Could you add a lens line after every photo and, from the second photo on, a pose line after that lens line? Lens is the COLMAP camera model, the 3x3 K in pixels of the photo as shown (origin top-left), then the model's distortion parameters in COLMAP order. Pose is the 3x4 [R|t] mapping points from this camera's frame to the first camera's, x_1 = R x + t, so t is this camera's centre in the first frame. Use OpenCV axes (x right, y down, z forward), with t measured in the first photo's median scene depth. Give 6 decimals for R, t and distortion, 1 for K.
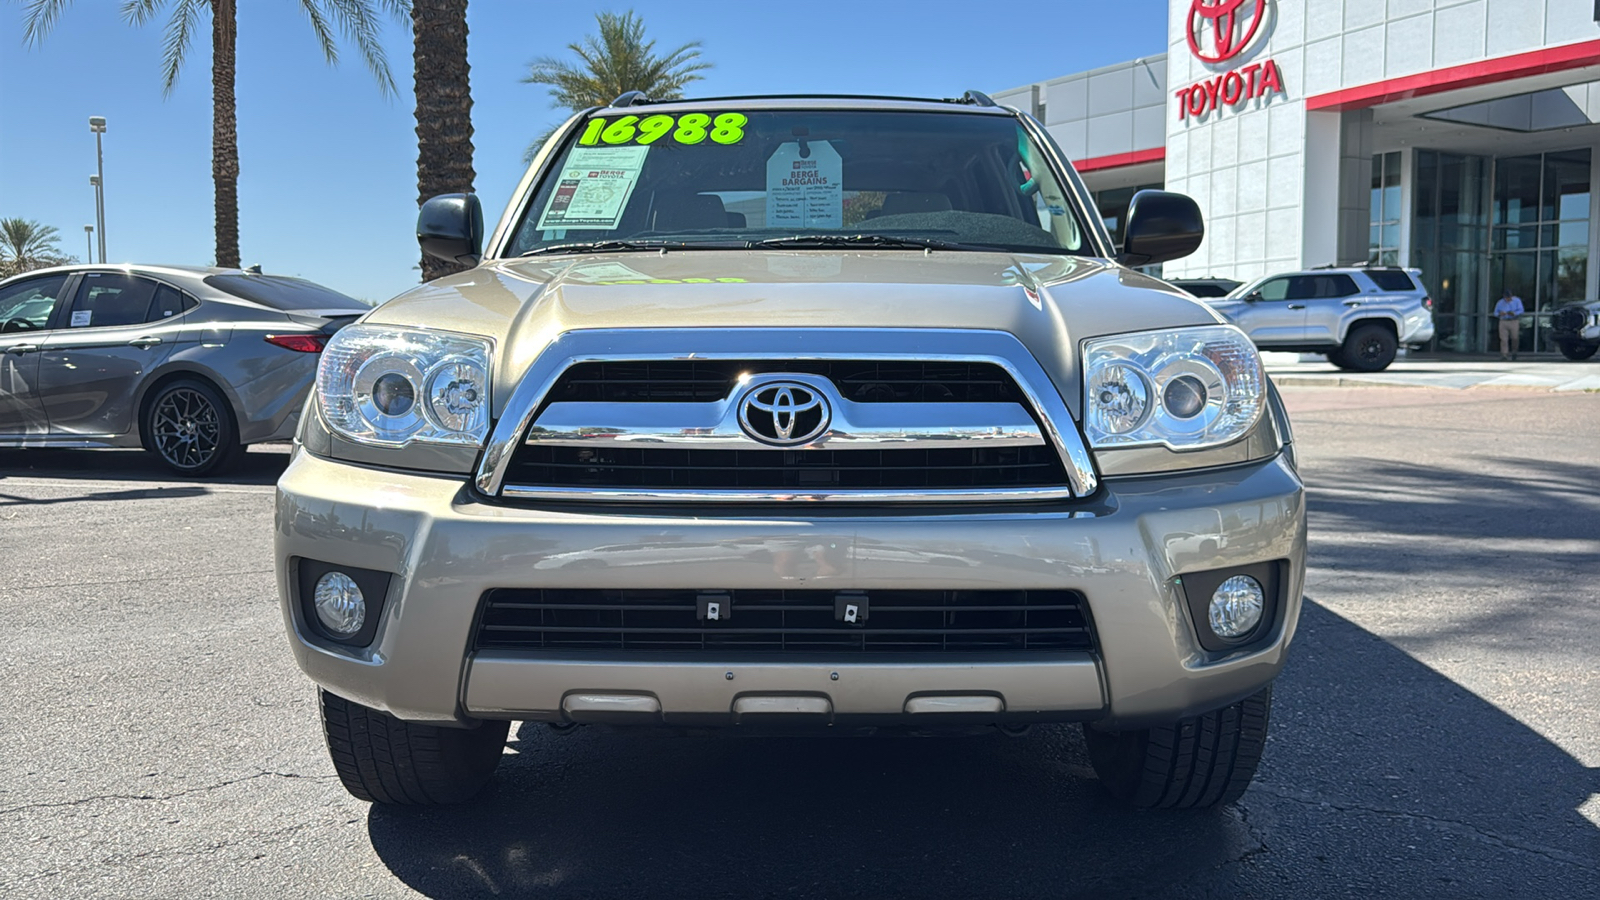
lens RADIAL K [[1389.4, 0, 794.9], [0, 1389.4, 451.2], [0, 0, 1]] dist [0.062619, -0.096701]
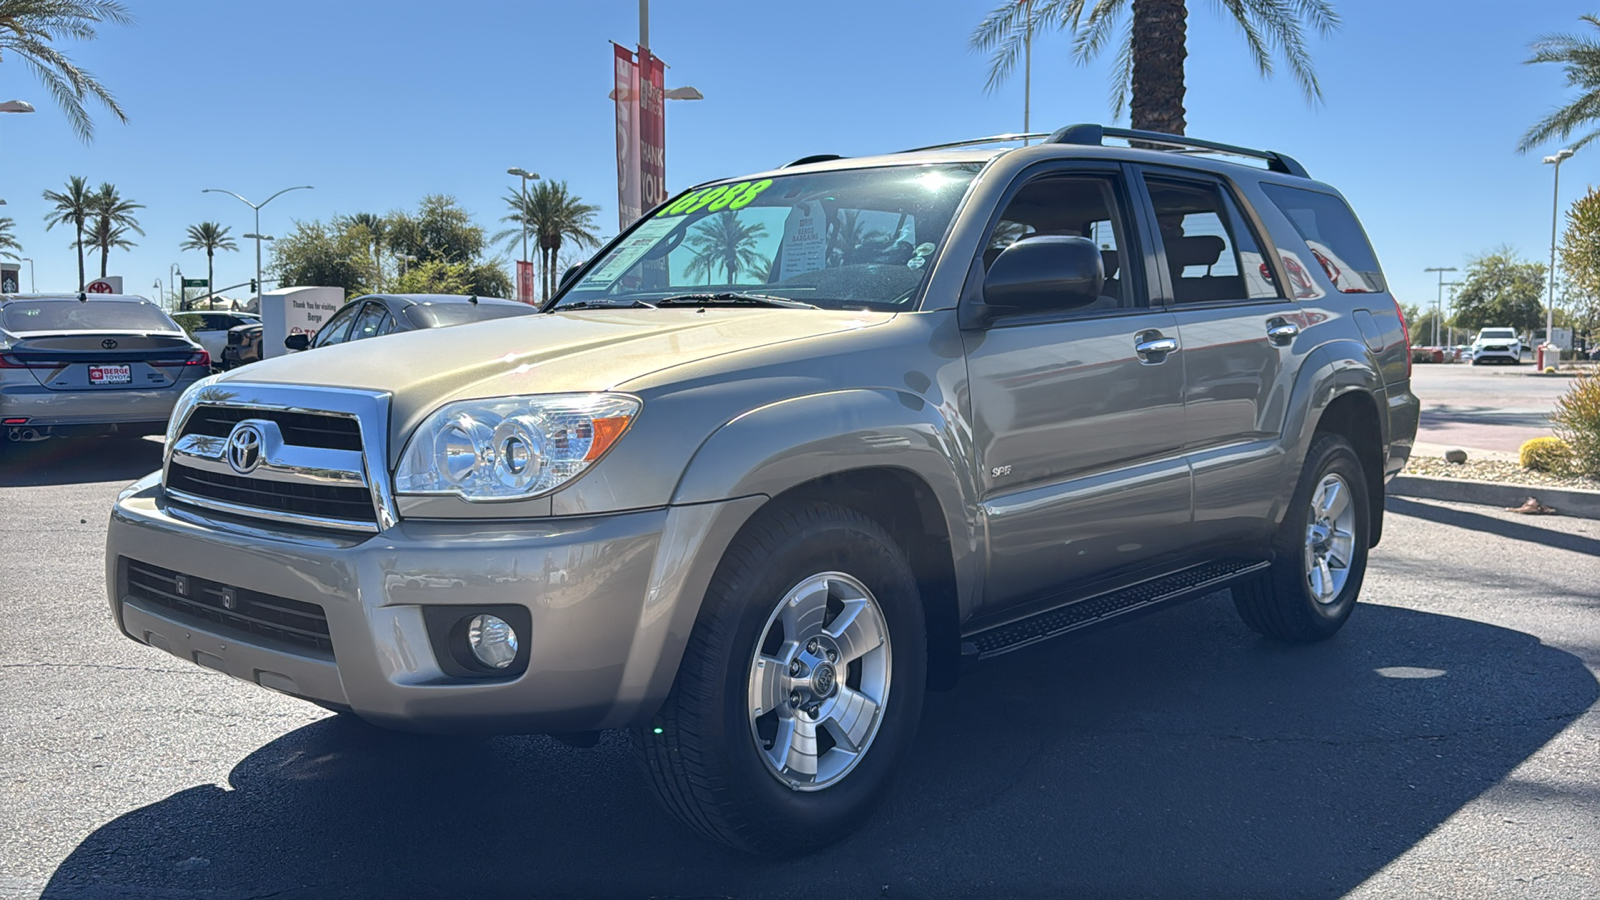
lens RADIAL K [[1389.4, 0, 803.2], [0, 1389.4, 464.9], [0, 0, 1]] dist [0.062619, -0.096701]
pose [[0.756833, 0.060511, -0.650801, 1.254941], [-0.056857, 0.998026, 0.026676, -0.077891], [0.651131, 0.016813, 0.758779, 0.307760]]
